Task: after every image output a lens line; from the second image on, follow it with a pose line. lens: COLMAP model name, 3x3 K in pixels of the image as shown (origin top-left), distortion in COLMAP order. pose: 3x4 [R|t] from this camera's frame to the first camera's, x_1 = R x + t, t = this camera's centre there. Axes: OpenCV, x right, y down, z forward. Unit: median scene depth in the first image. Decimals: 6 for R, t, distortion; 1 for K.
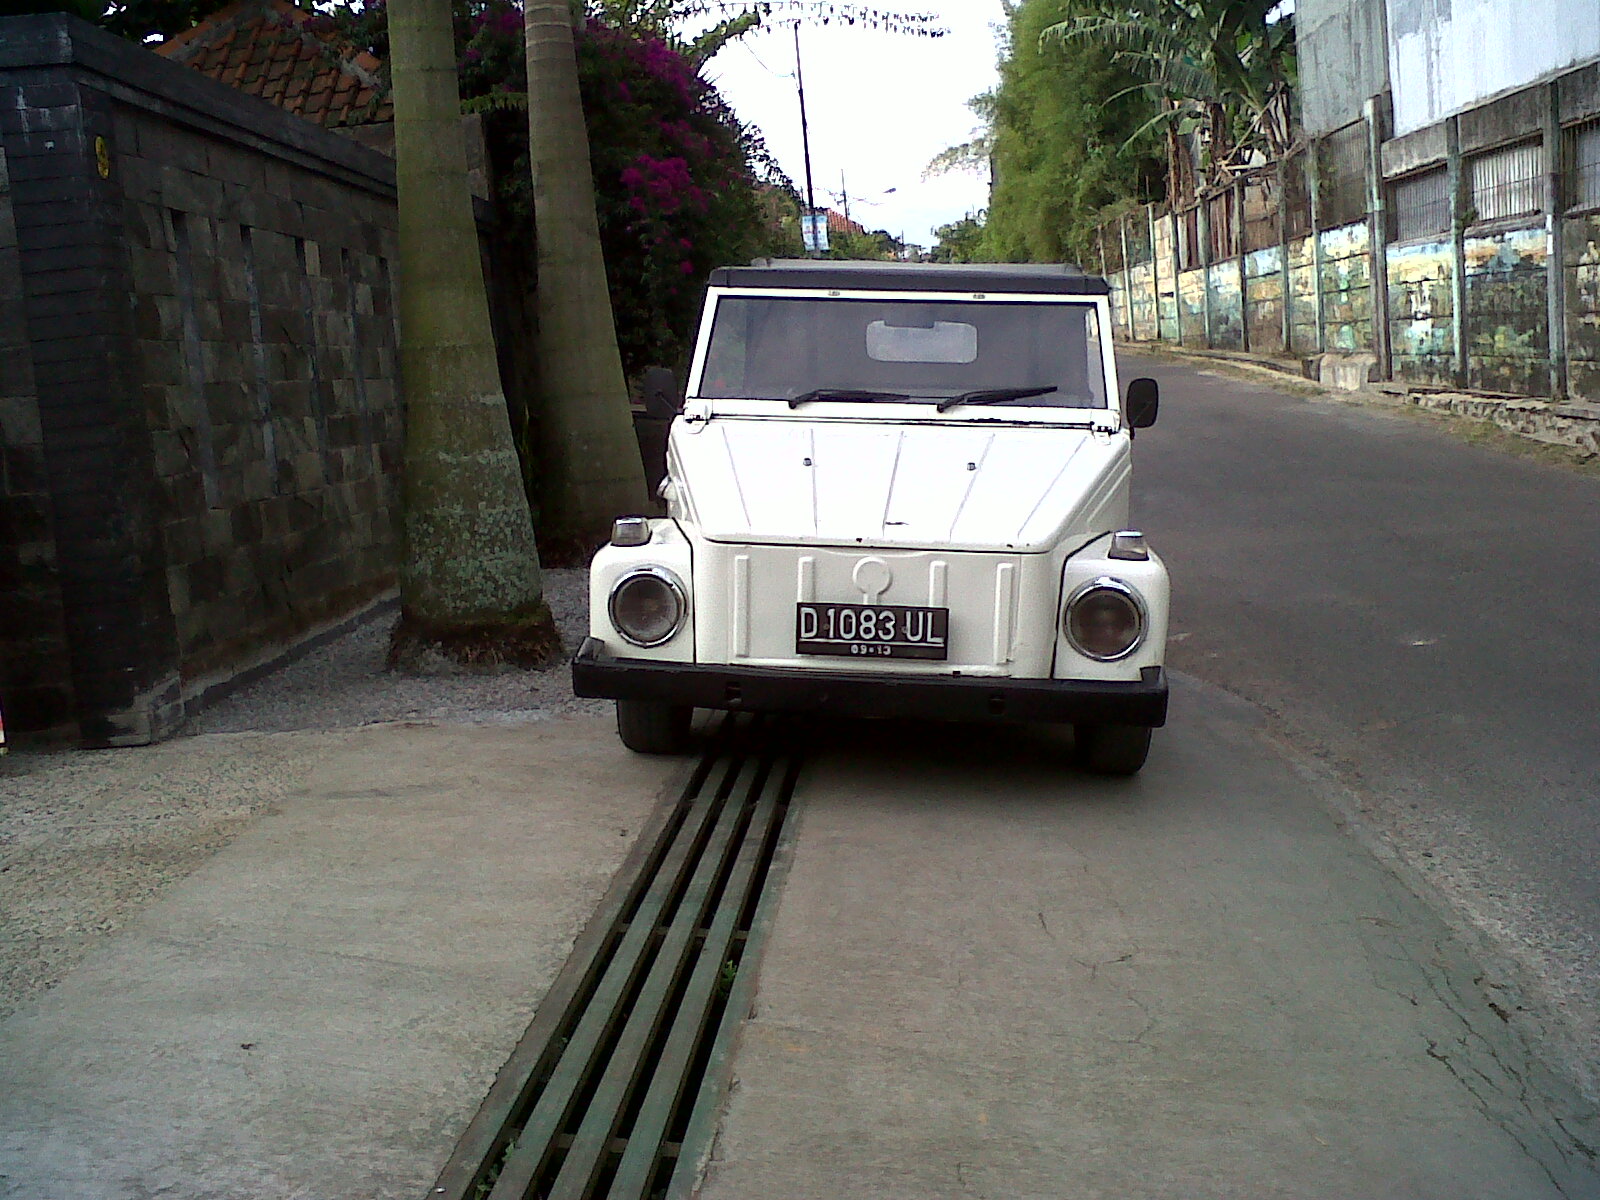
lens RADIAL K [[1672.9, 0, 822.0], [0, 1672.9, 596.2], [0, 0, 1]] dist [-0.077642, 0.000000]
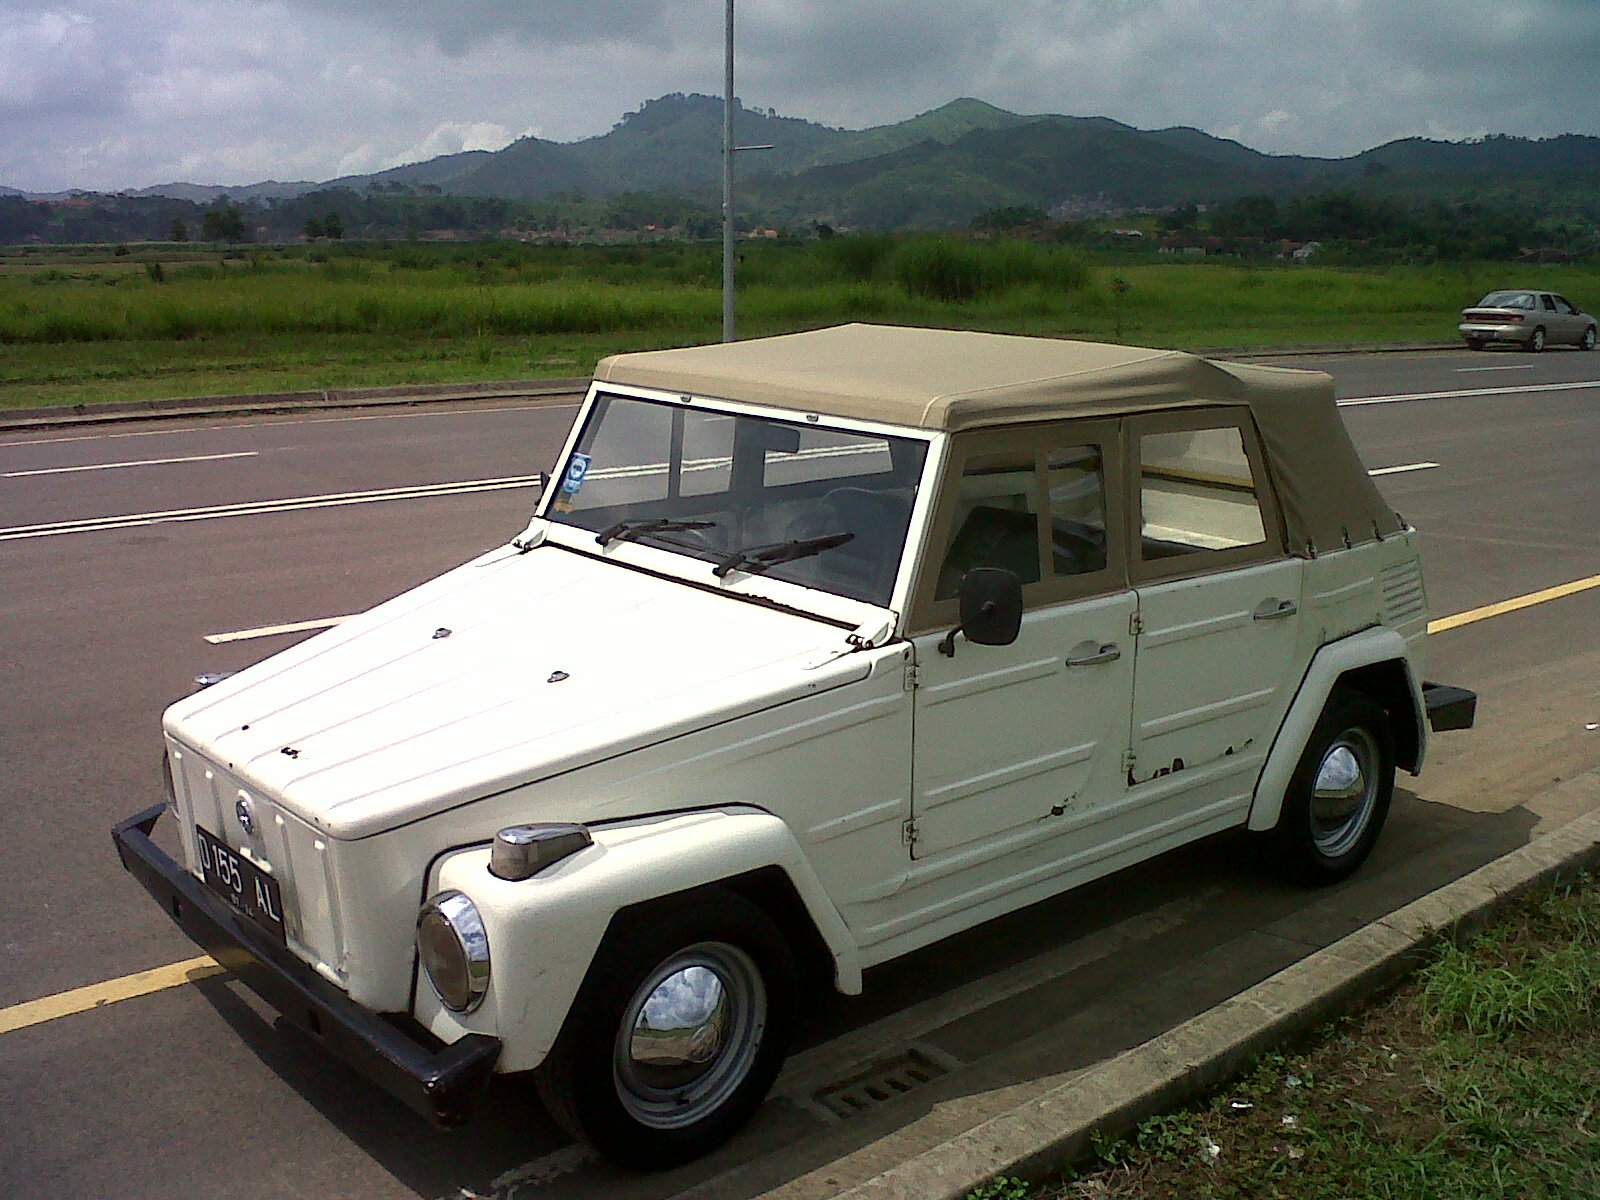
lens RADIAL K [[1672.9, 0, 777.2], [0, 1672.9, 585.8], [0, 0, 1]] dist [-0.077642, 0.000000]
pose [[0.720839, 0.137791, -0.679268, 0.578736], [-0.114303, 0.990254, 0.079578, -0.166765], [0.683612, 0.020279, 0.729564, 0.488794]]
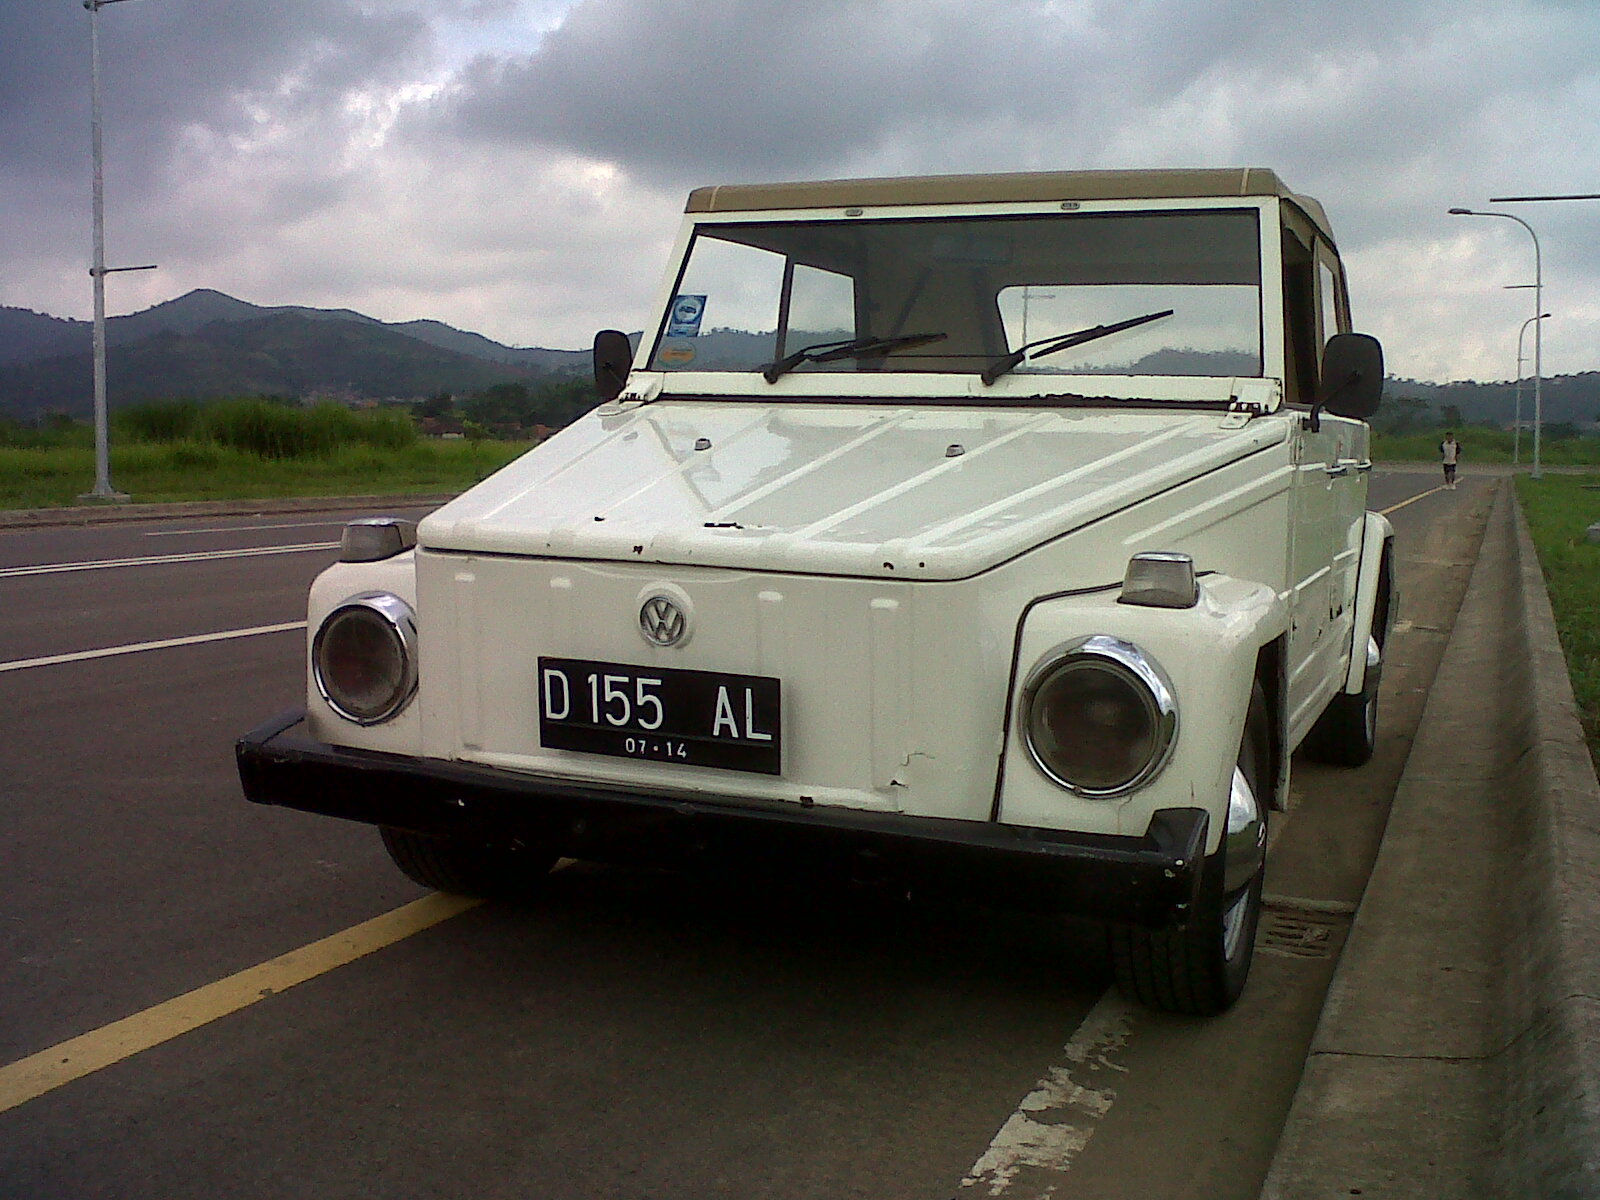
lens RADIAL K [[1710.2, 0, 760.4], [0, 1710.2, 619.4], [0, 0, 1]] dist [-0.149465, 0.000000]
pose [[0.943204, 0.033603, -0.330511, 0.201658], [-0.053251, 0.997300, -0.050573, 0.013130], [0.327919, 0.065301, 0.942446, 0.382016]]
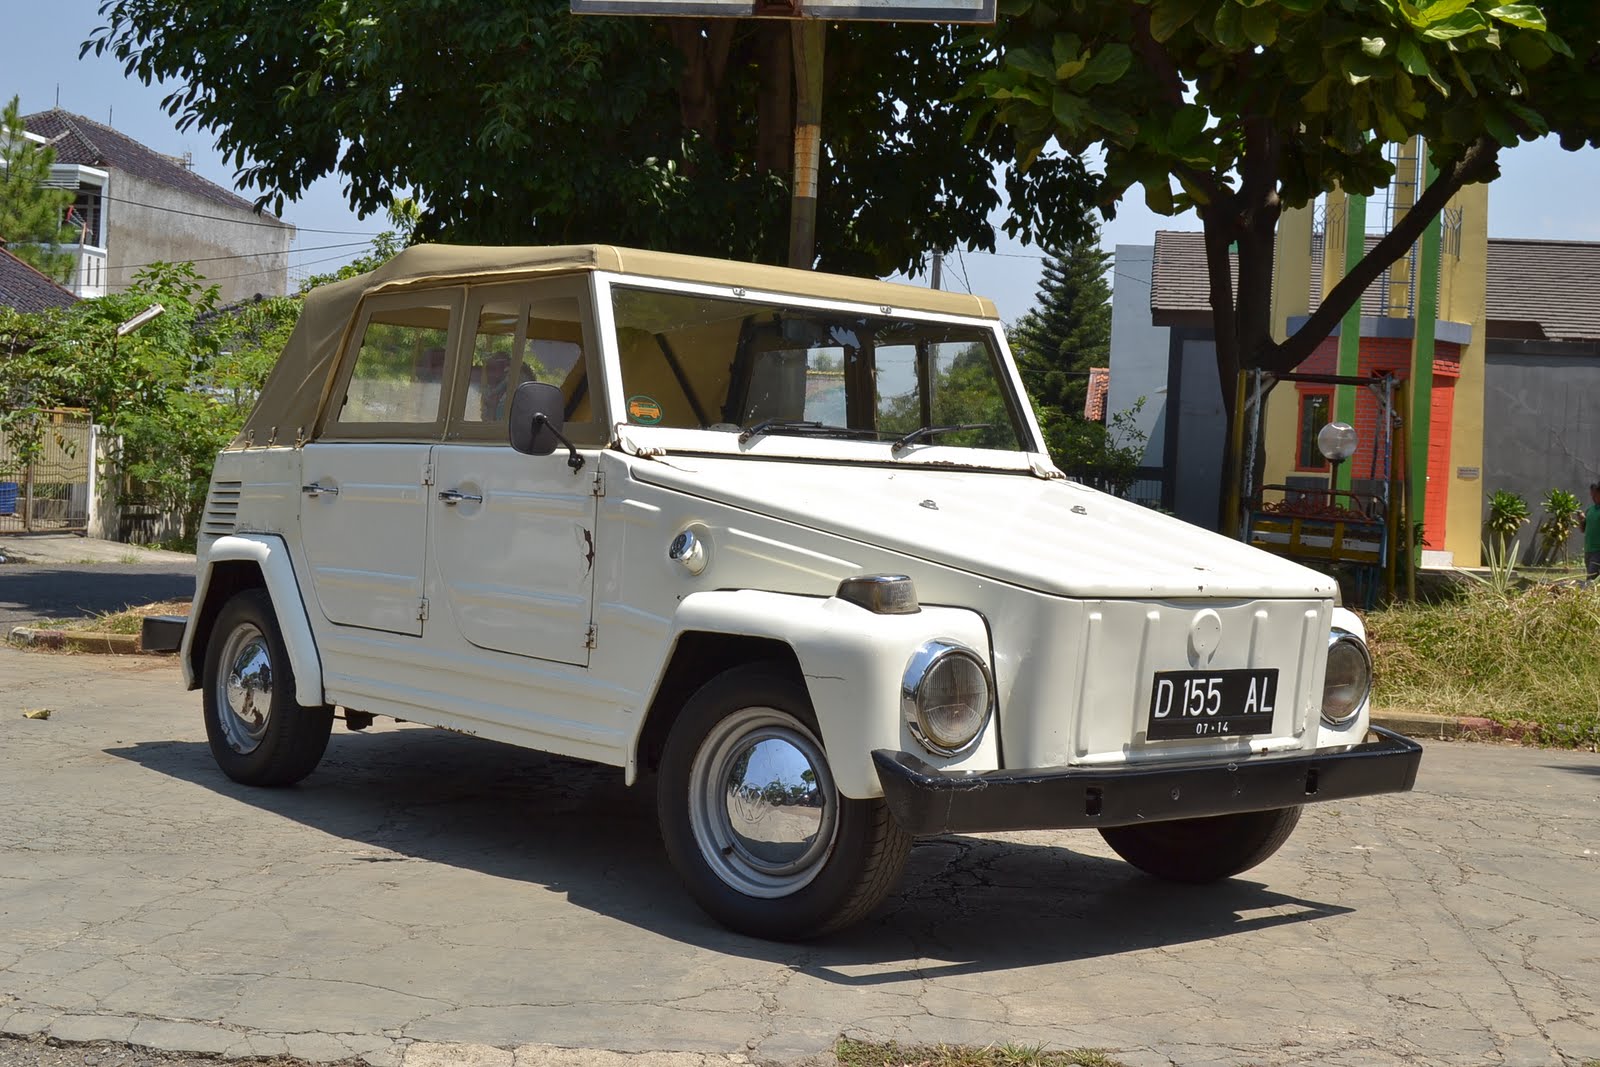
lens RADIAL K [[2067.4, 0, 805.3], [0, 2067.4, 534.8], [0, 0, 1]] dist [-0.079668, 0.000000]
pose [[0.704170, -0.003489, 0.710023, -0.638465], [0.091753, 0.992051, -0.086122, 0.006351], [-0.704078, 0.125791, 0.698892, 0.363684]]
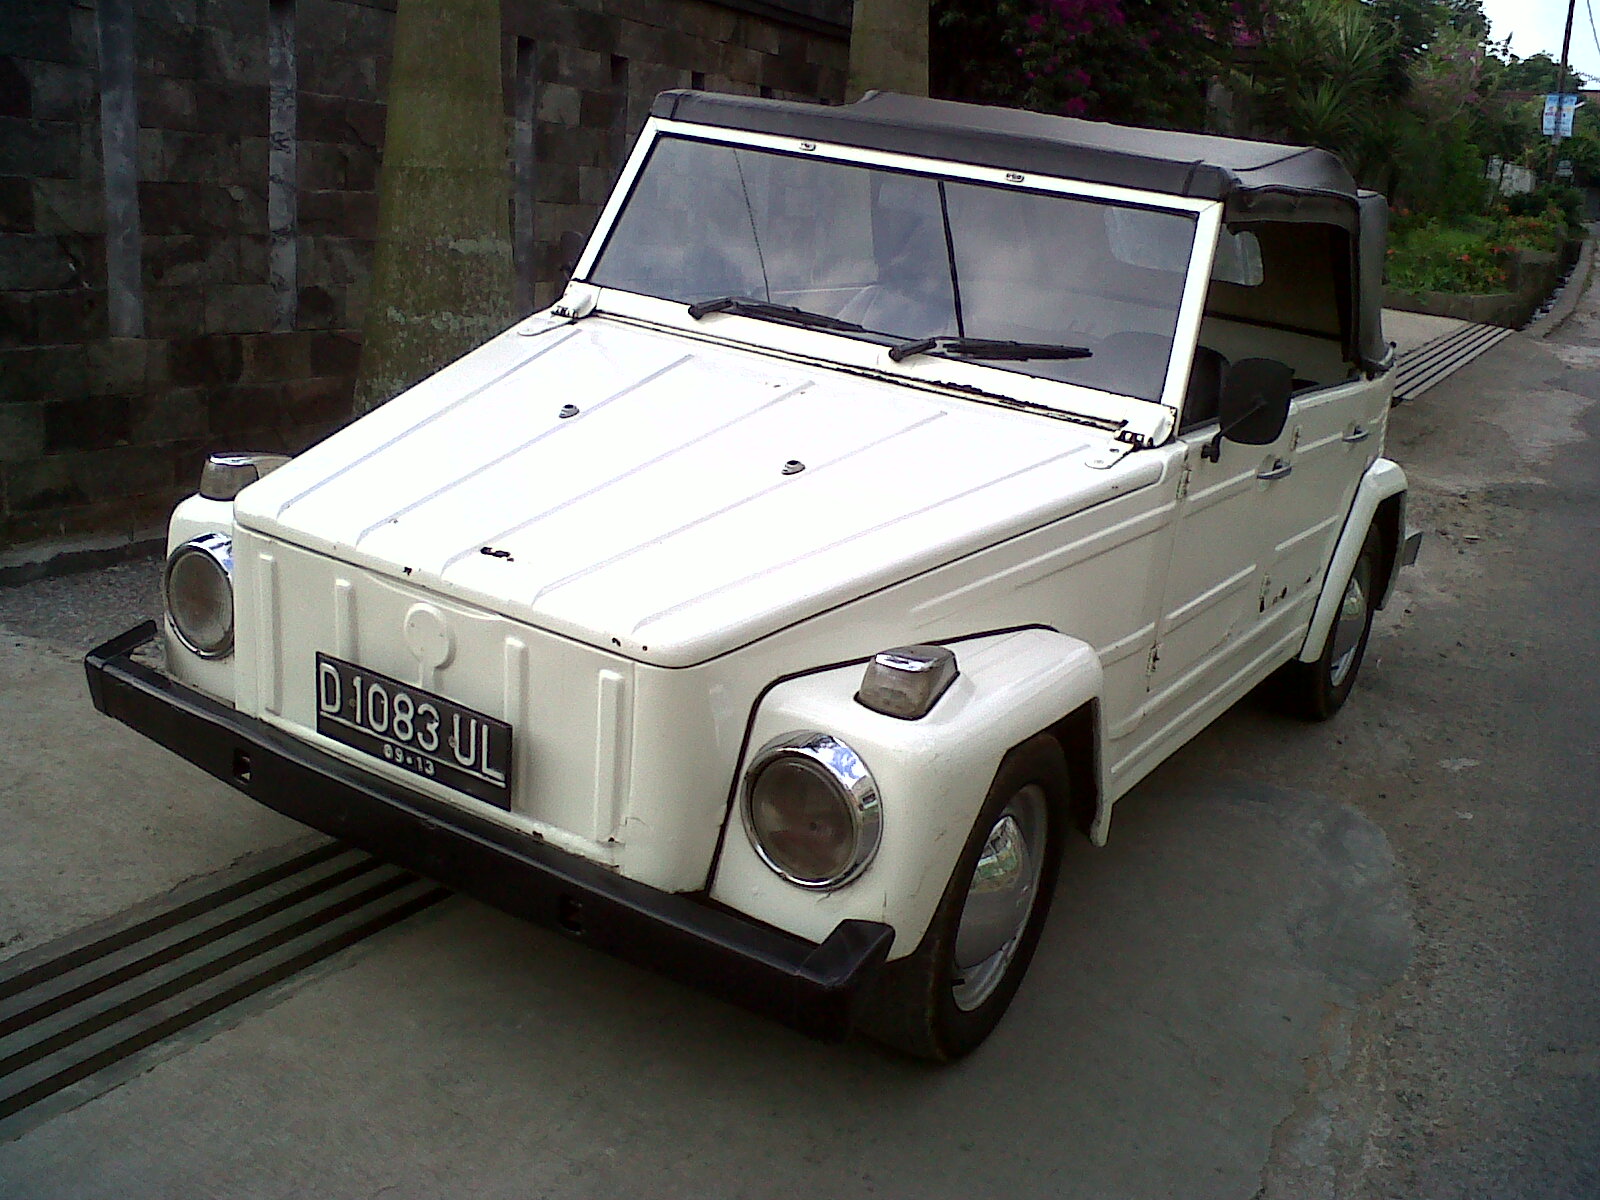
lens RADIAL K [[1672.9, 0, 805.2], [0, 1672.9, 585.6], [0, 0, 1]] dist [-0.077642, 0.000000]
pose [[0.894141, 0.210615, -0.395161, 0.297475], [-0.176845, 0.976836, 0.120487, -0.097673], [0.411384, -0.037851, 0.910676, 0.431428]]
